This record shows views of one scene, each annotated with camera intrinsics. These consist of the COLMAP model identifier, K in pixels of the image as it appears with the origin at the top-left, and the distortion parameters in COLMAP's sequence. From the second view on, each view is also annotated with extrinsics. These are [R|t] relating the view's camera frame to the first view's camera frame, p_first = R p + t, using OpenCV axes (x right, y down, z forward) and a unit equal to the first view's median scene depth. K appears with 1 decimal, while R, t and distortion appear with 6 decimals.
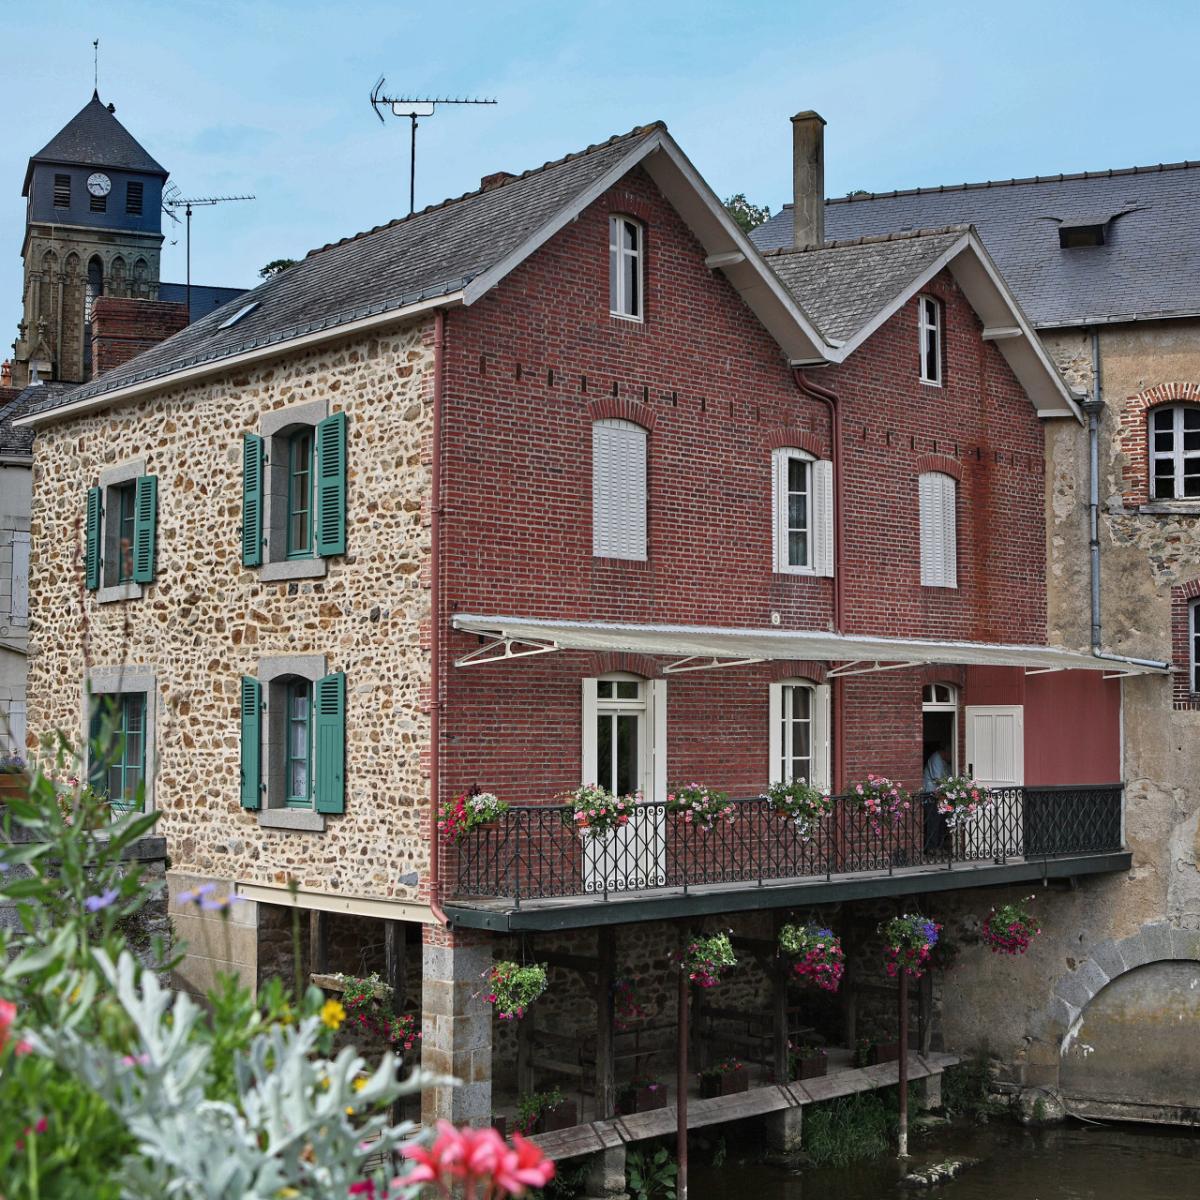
lens RADIAL K [[1831.2, 0, 600.0], [0, 1831.2, 600.0], [0, 0, 1]] dist [-0.035468, 0.007285]
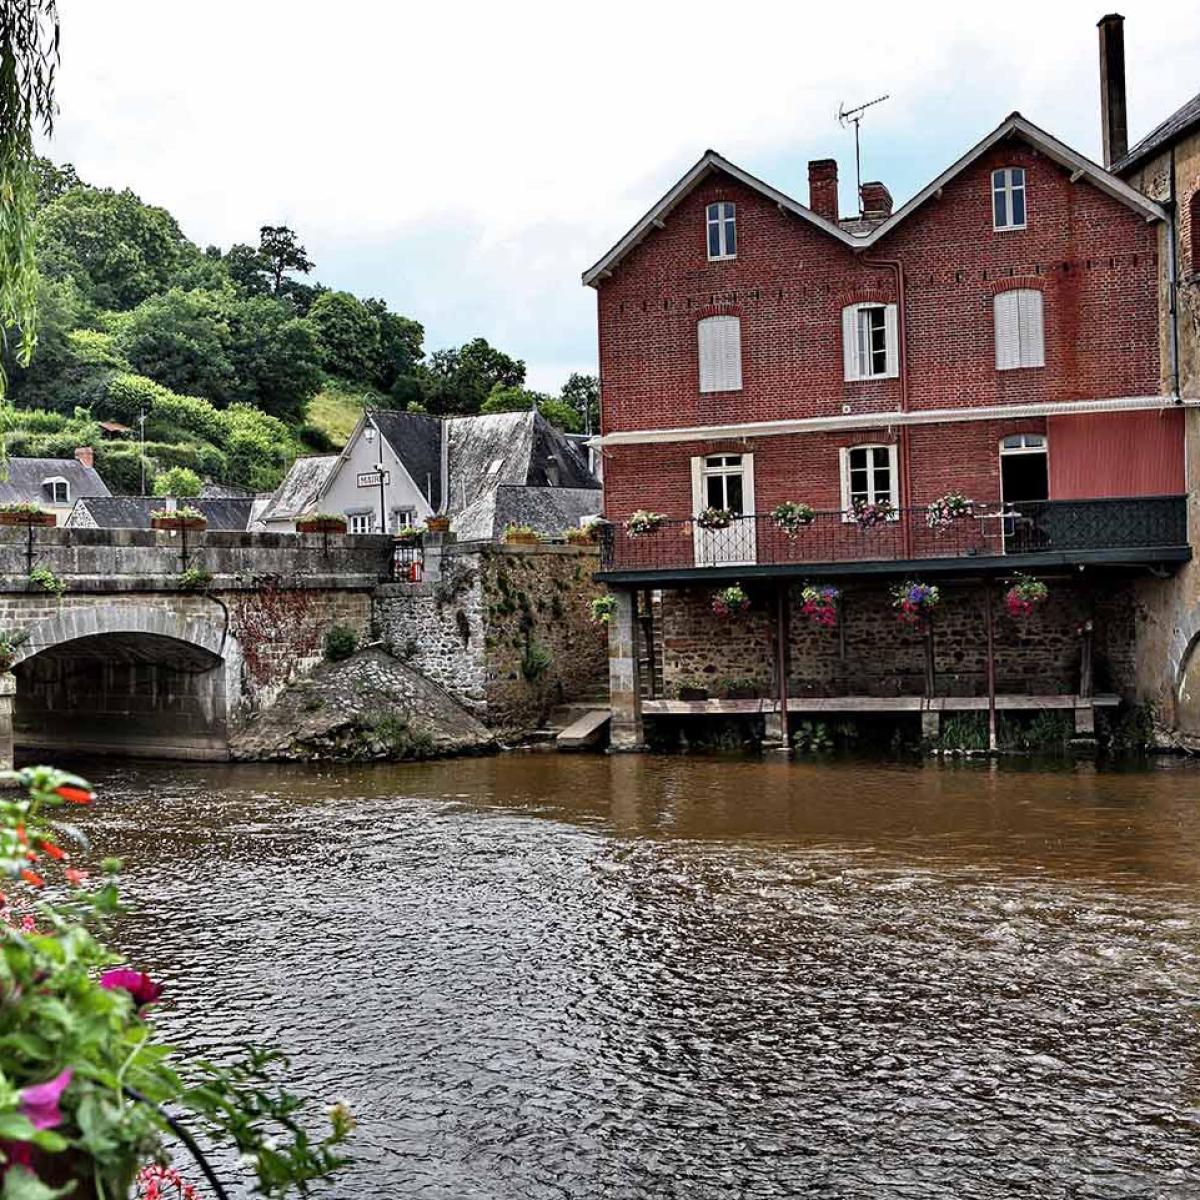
lens RADIAL K [[1831.2, 0, 600.0], [0, 1831.2, 600.0], [0, 0, 1]] dist [-0.035468, 0.007285]
pose [[0.439493, -0.028641, -0.897789, 1.495804], [0.092906, 0.995580, 0.013720, 0.140267], [0.893428, -0.089440, 0.440212, 0.053135]]
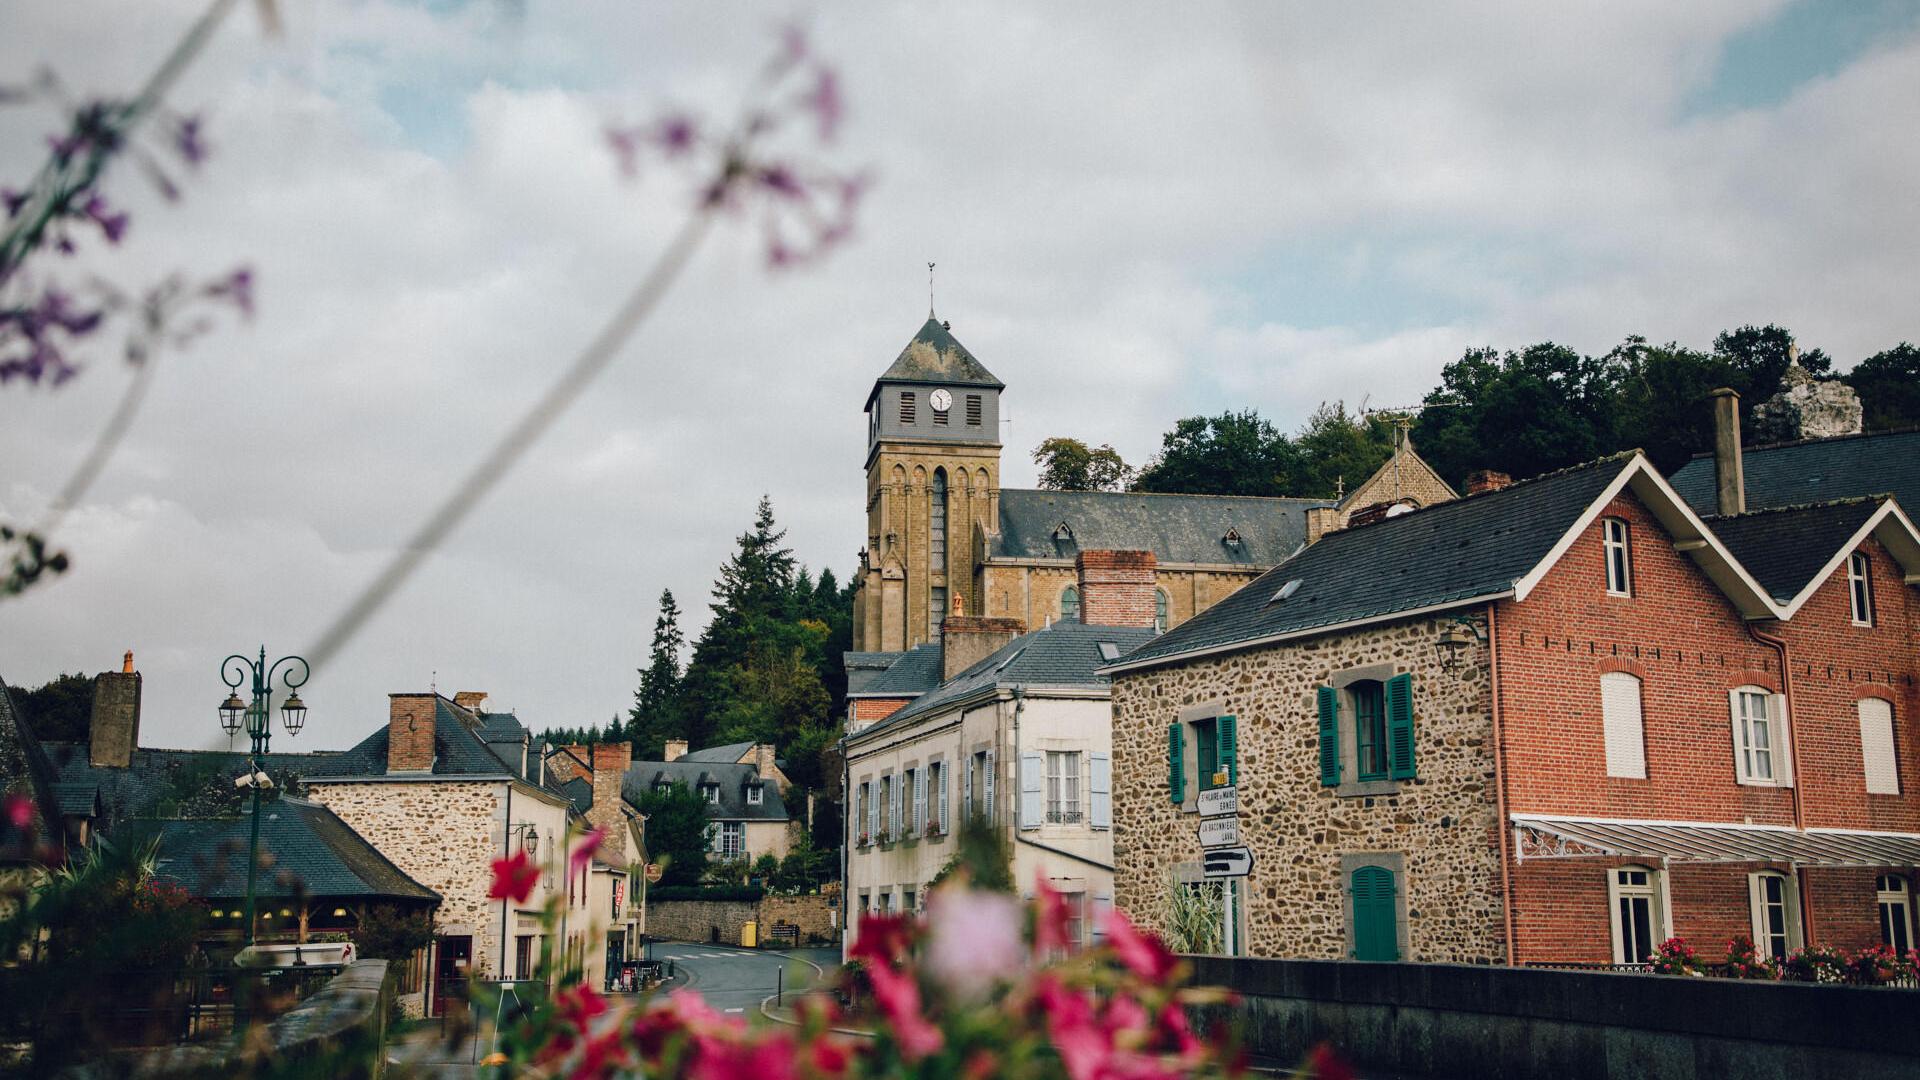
lens RADIAL K [[2032.3, 0, 960.0], [0, 2032.3, 540.0], [0, 0, 1]] dist [0.086296, 0.023259]
pose [[0.979861, -0.040611, -0.195505, -0.152482], [0.016941, 0.992477, -0.121255, -0.019669], [0.198959, 0.115501, 0.973178, -0.522399]]
